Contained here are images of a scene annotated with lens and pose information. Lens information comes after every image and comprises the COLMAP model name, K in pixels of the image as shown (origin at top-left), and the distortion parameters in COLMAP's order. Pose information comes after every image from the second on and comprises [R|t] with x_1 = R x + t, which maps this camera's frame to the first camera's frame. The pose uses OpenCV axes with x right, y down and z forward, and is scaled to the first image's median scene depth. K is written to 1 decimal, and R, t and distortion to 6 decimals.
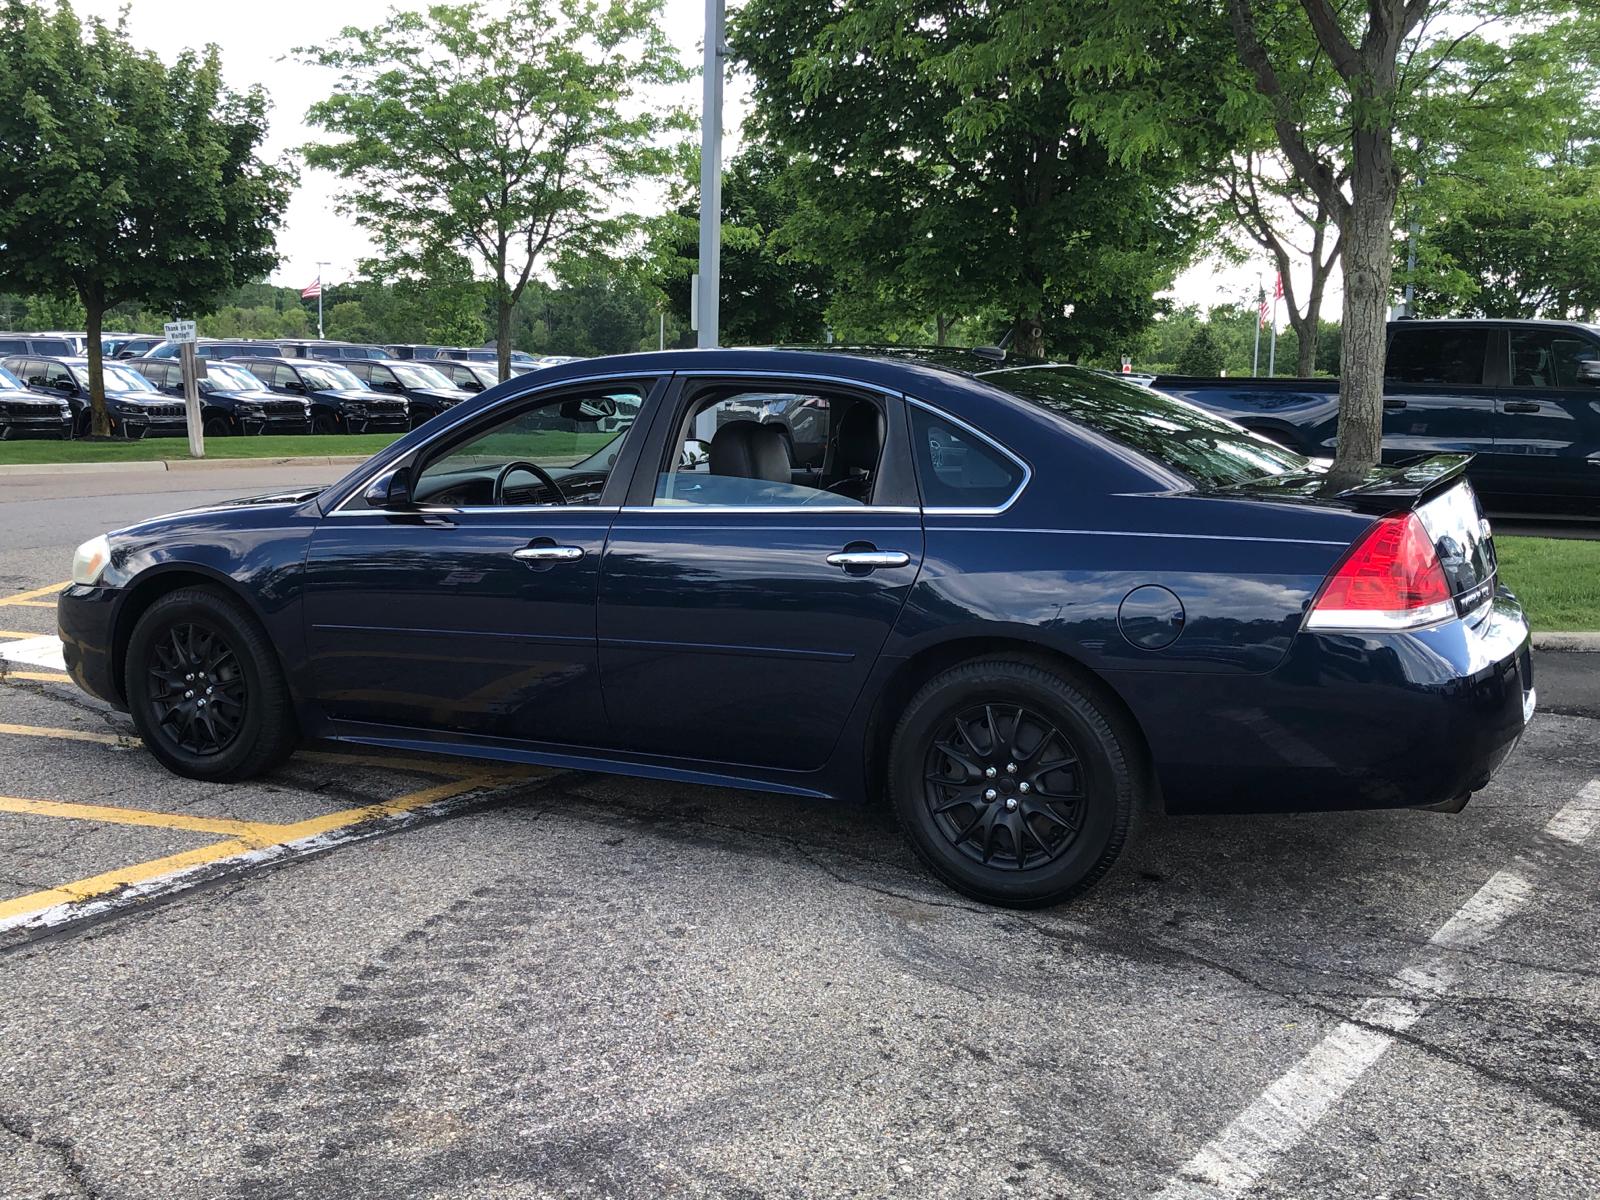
lens RADIAL K [[1637.1, 0, 795.6], [0, 1637.1, 600.9], [0, 0, 1]] dist [0.058392, -0.151544]
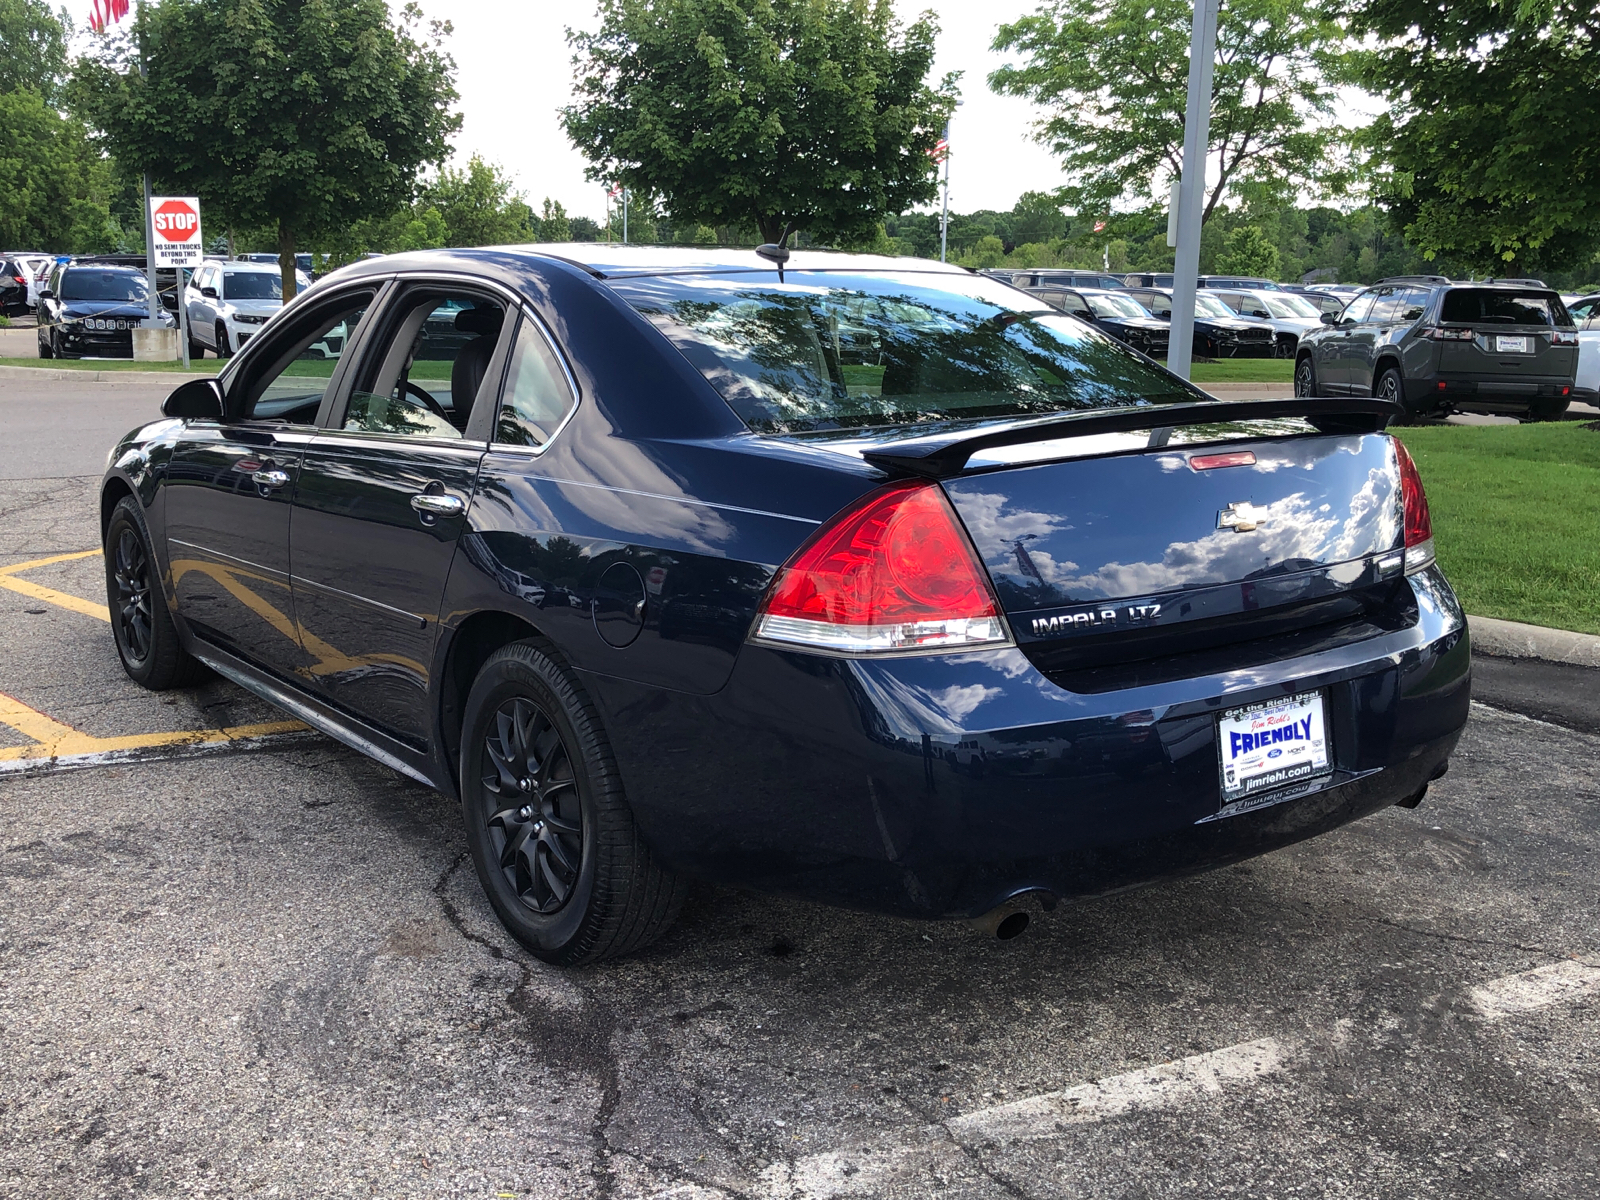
lens RADIAL K [[1637.1, 0, 795.6], [0, 1637.1, 600.9], [0, 0, 1]] dist [0.058392, -0.151544]
pose [[0.888337, 0.086914, -0.450892, 0.553800], [-0.068104, 0.996002, 0.057812, -0.035474], [0.454114, -0.020649, 0.890704, 0.339751]]
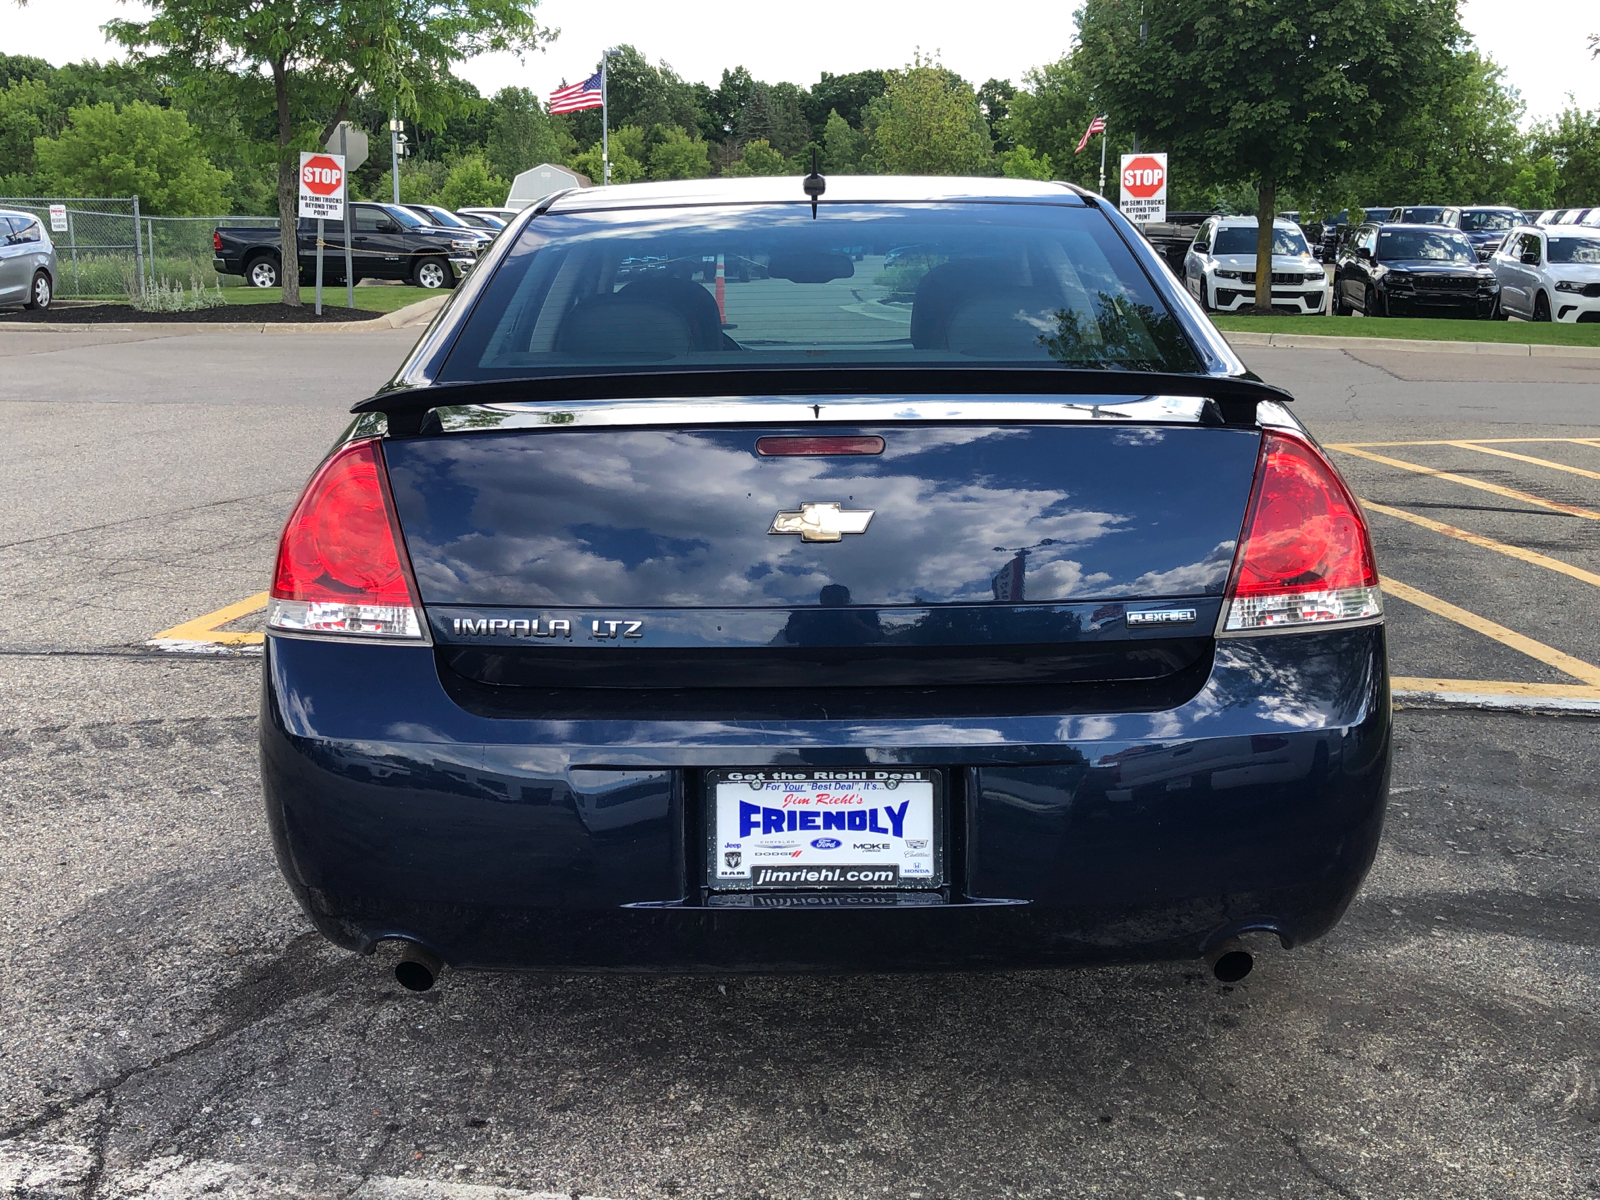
lens RADIAL K [[1655.7, 0, 799.8], [0, 1655.7, 585.0], [0, 0, 1]] dist [0.007388, -0.002926]
pose [[0.439850, 0.177762, -0.880303, 0.839742], [-0.126199, 0.982723, 0.135388, -0.088623], [0.889160, 0.051543, 0.454684, 0.770524]]
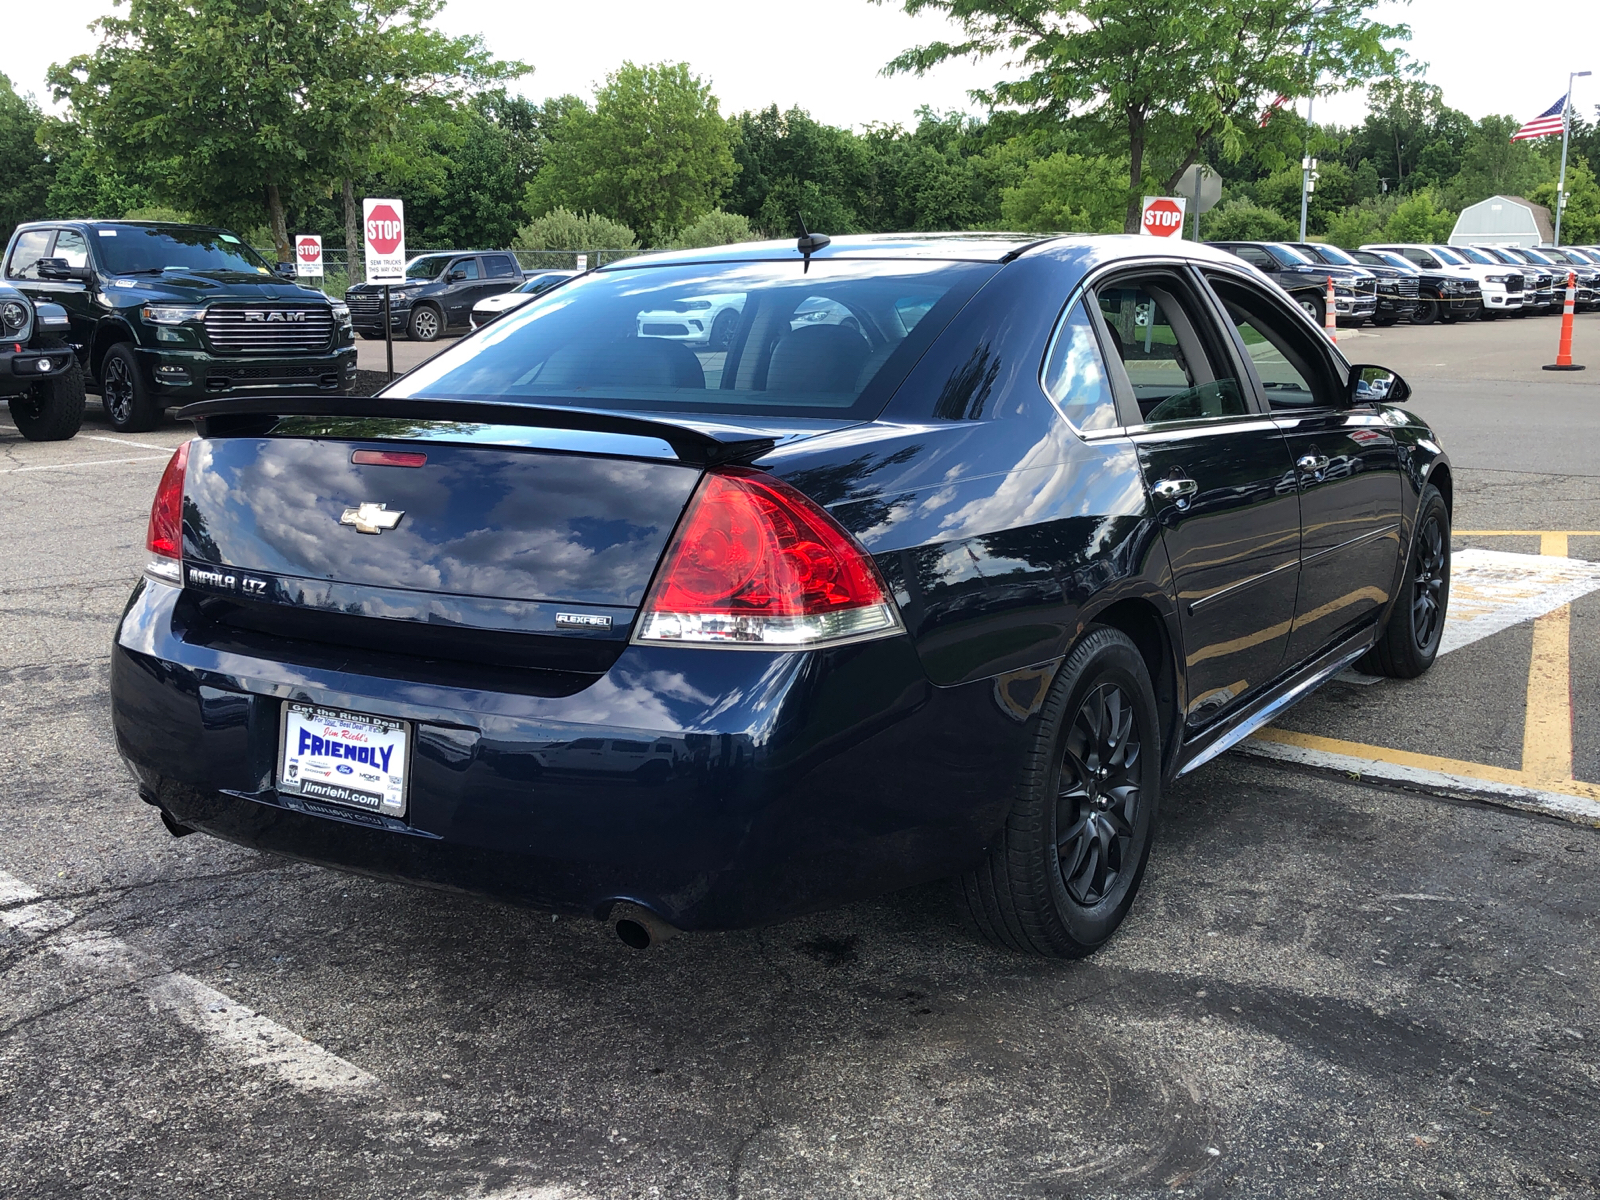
lens RADIAL K [[1637.1, 0, 795.6], [0, 1637.1, 600.9], [0, 0, 1]] dist [0.058392, -0.151544]
pose [[-0.101538, 0.185679, -0.977350, 1.001756], [-0.138033, 0.970296, 0.198679, -0.155977], [0.985209, 0.155080, -0.072892, 1.198015]]
